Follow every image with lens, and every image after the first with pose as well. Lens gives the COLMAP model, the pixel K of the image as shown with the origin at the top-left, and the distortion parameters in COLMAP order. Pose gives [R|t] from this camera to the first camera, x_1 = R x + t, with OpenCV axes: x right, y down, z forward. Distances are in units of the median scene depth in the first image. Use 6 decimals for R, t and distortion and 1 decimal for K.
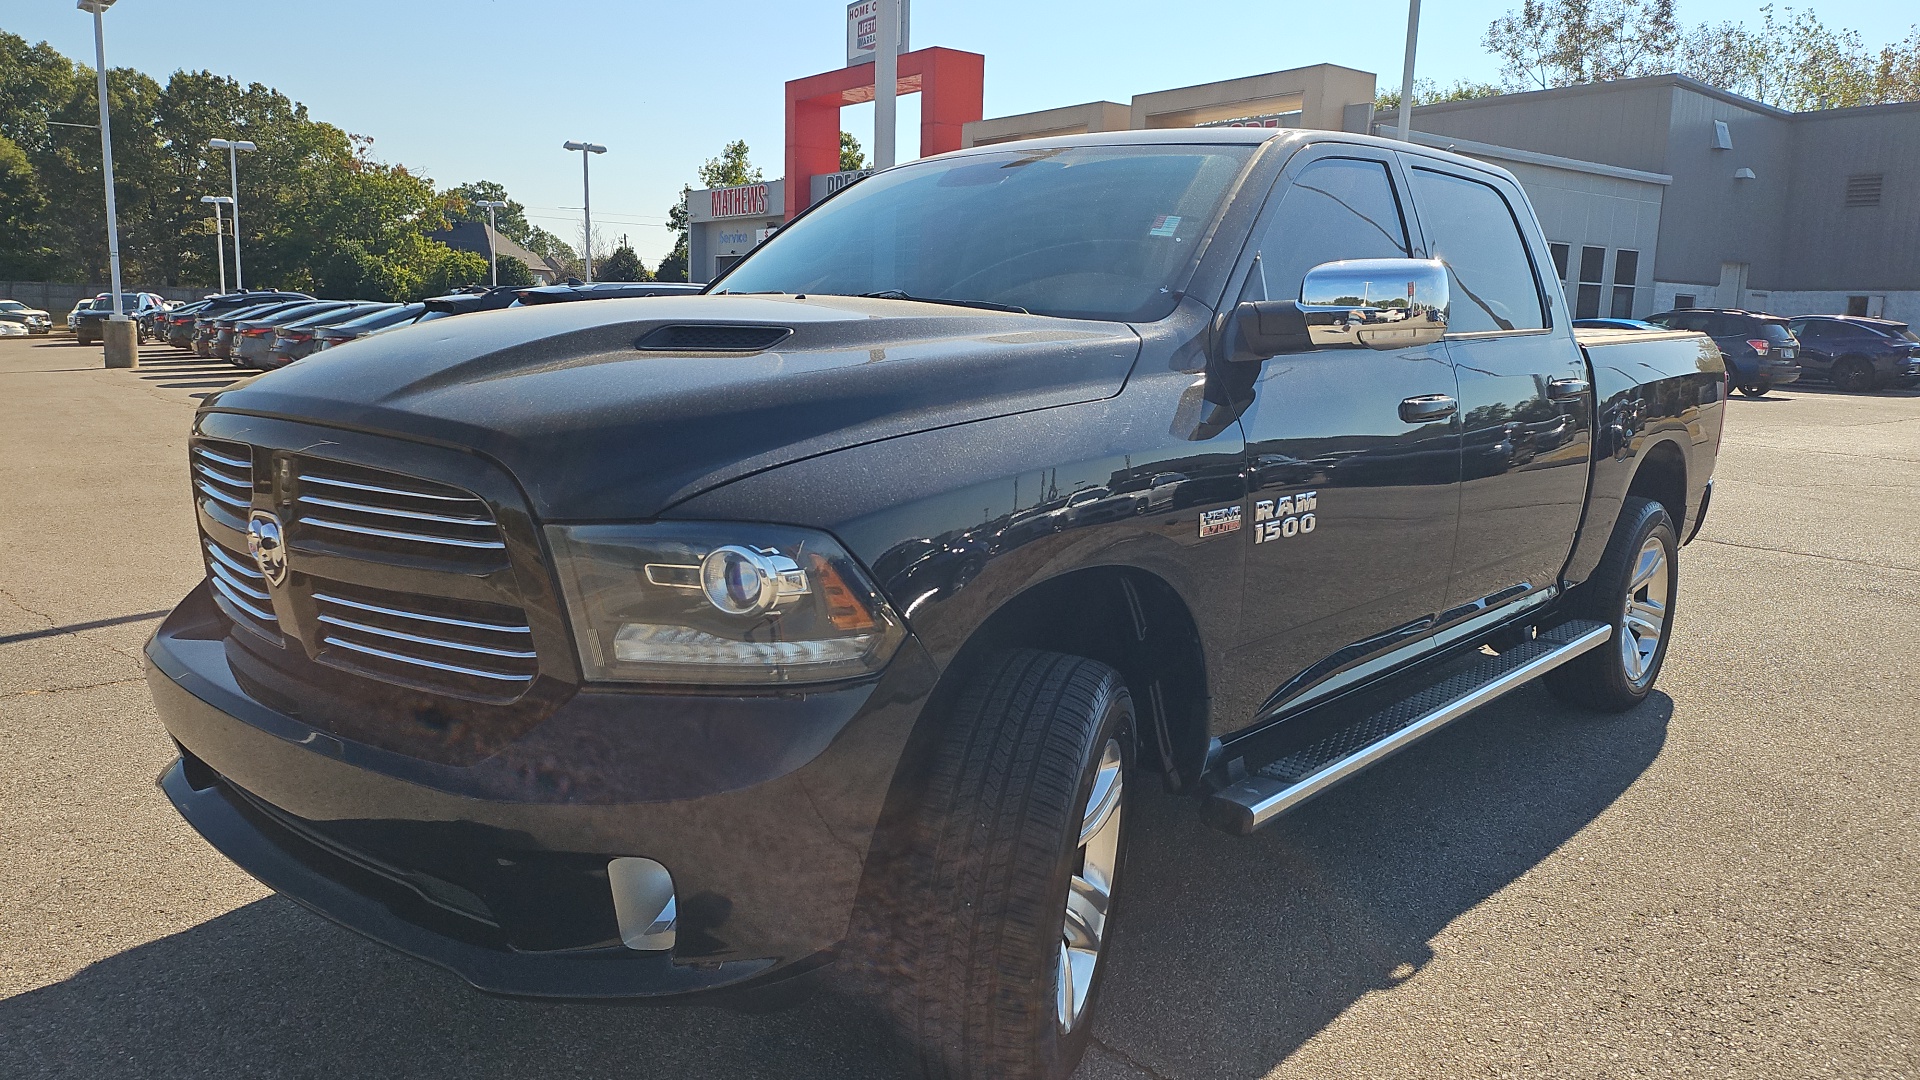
lens RADIAL K [[1335.9, 0, 972.2], [0, 1335.9, 547.3], [0, 0, 1]] dist [0.037671, -0.054033]
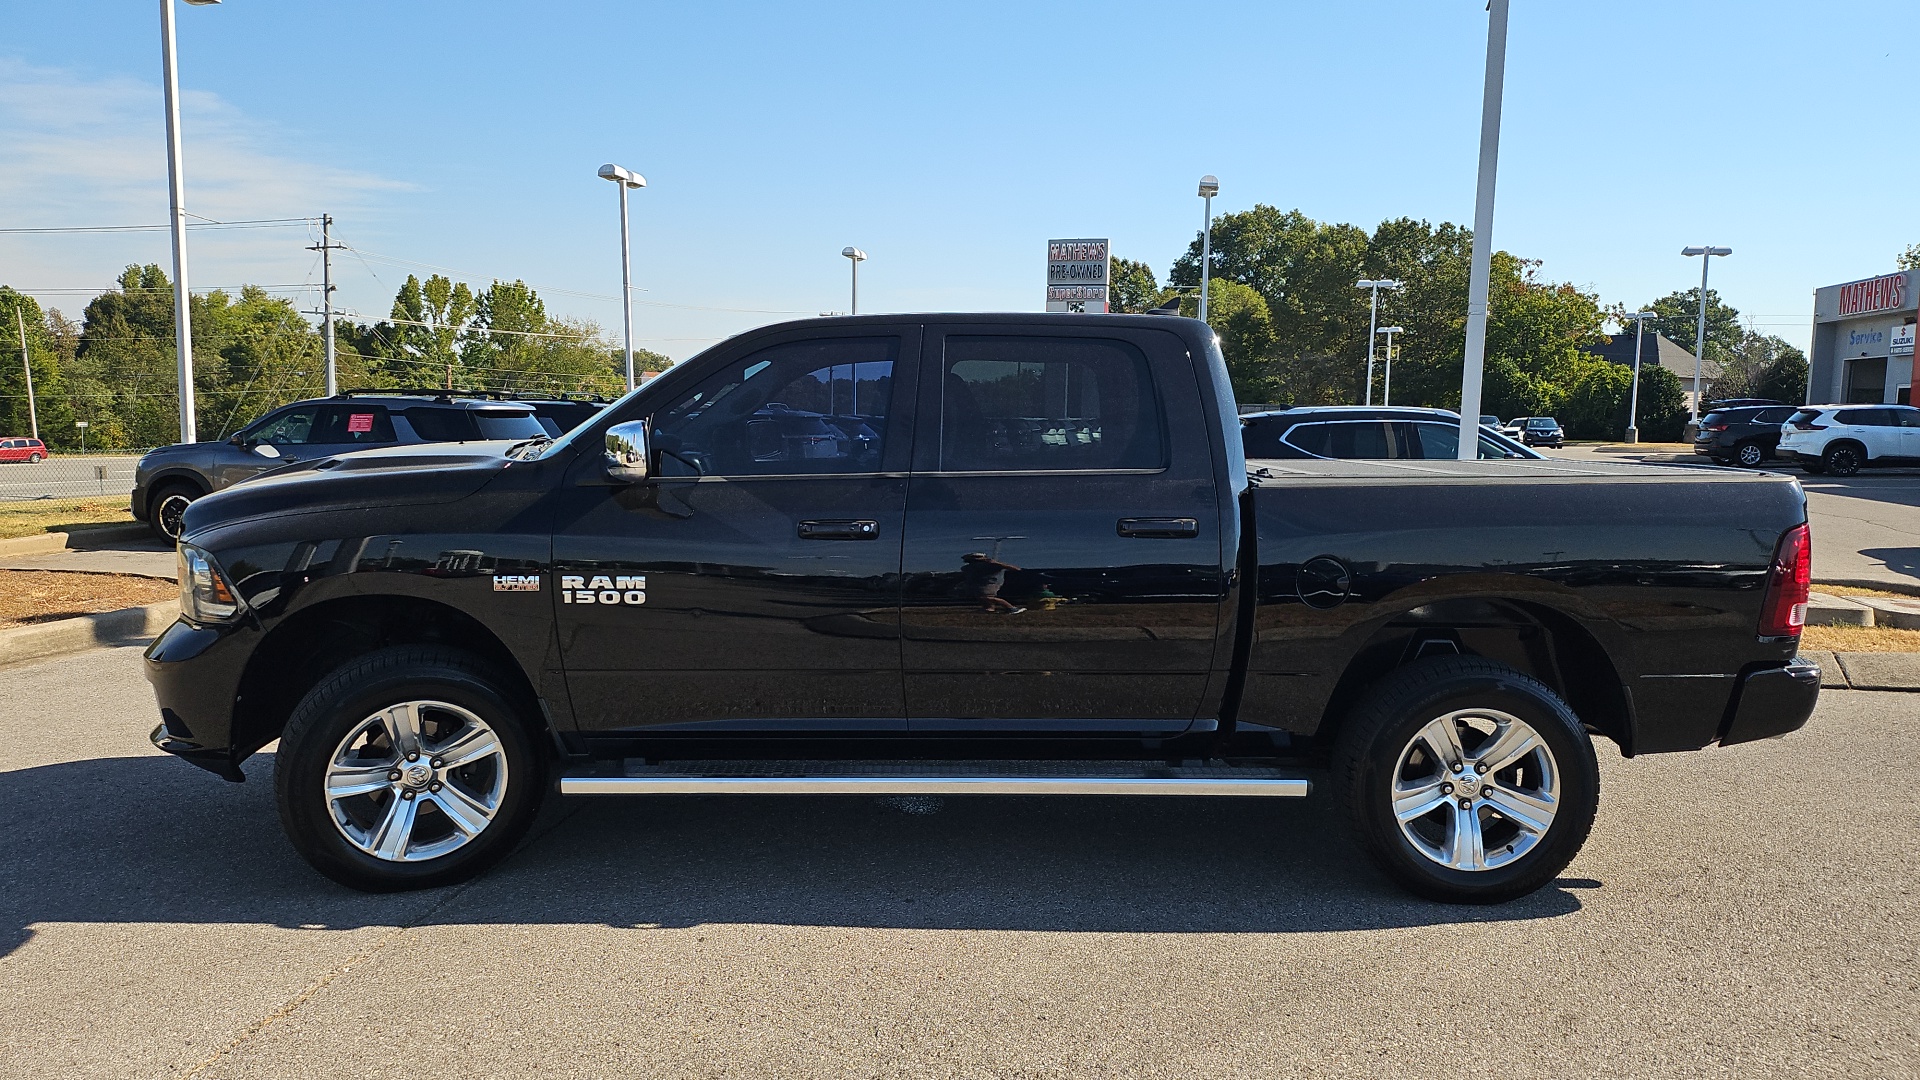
lens RADIAL K [[1335.9, 0, 972.2], [0, 1335.9, 547.3], [0, 0, 1]] dist [0.037671, -0.054033]
pose [[0.651410, 0.058799, -0.756444, 0.071029], [-0.120358, 0.992377, -0.026508, -0.003469], [0.749118, 0.108312, 0.653521, 0.013686]]
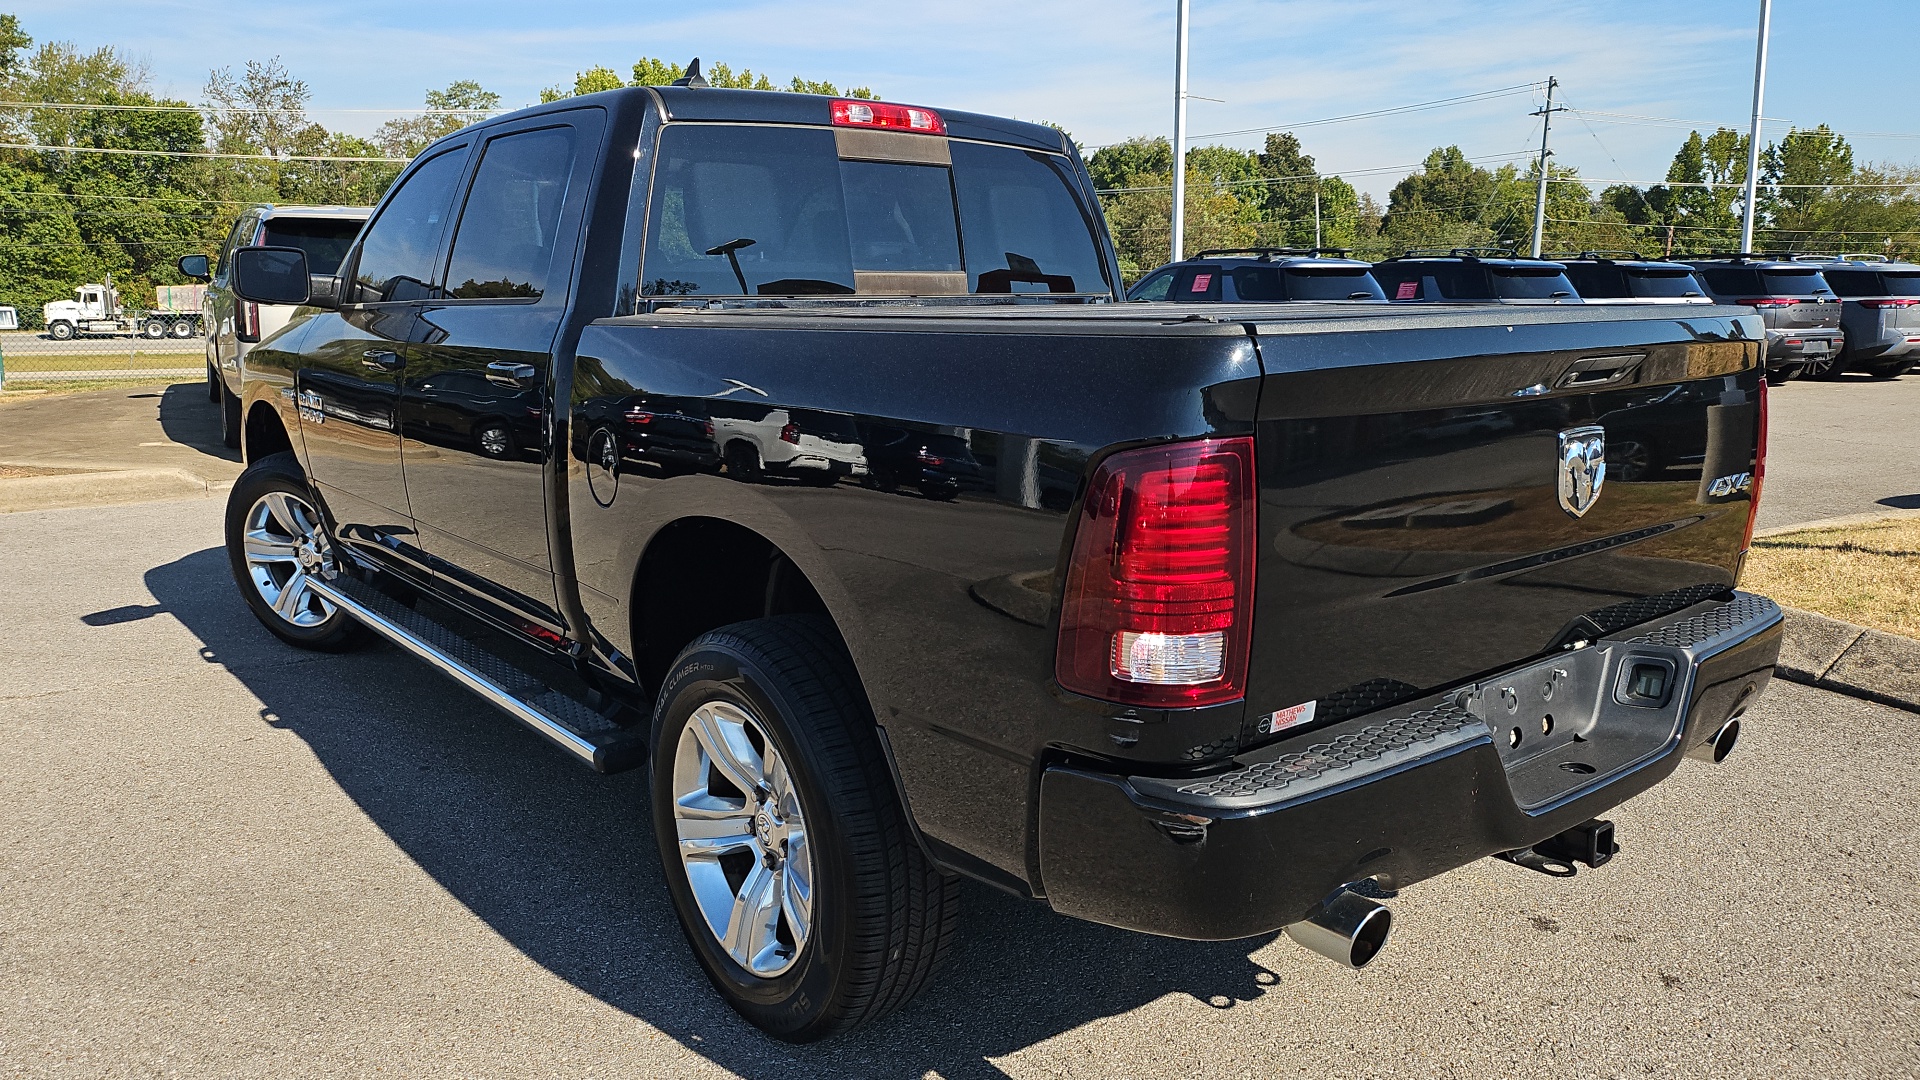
lens RADIAL K [[1335.9, 0, 972.2], [0, 1335.9, 547.3], [0, 0, 1]] dist [0.037671, -0.054033]
pose [[-0.167126, 0.169979, -0.971173, 0.074502], [-0.159046, 0.967477, 0.196702, -0.013676], [0.973023, 0.187335, -0.134656, 0.088249]]
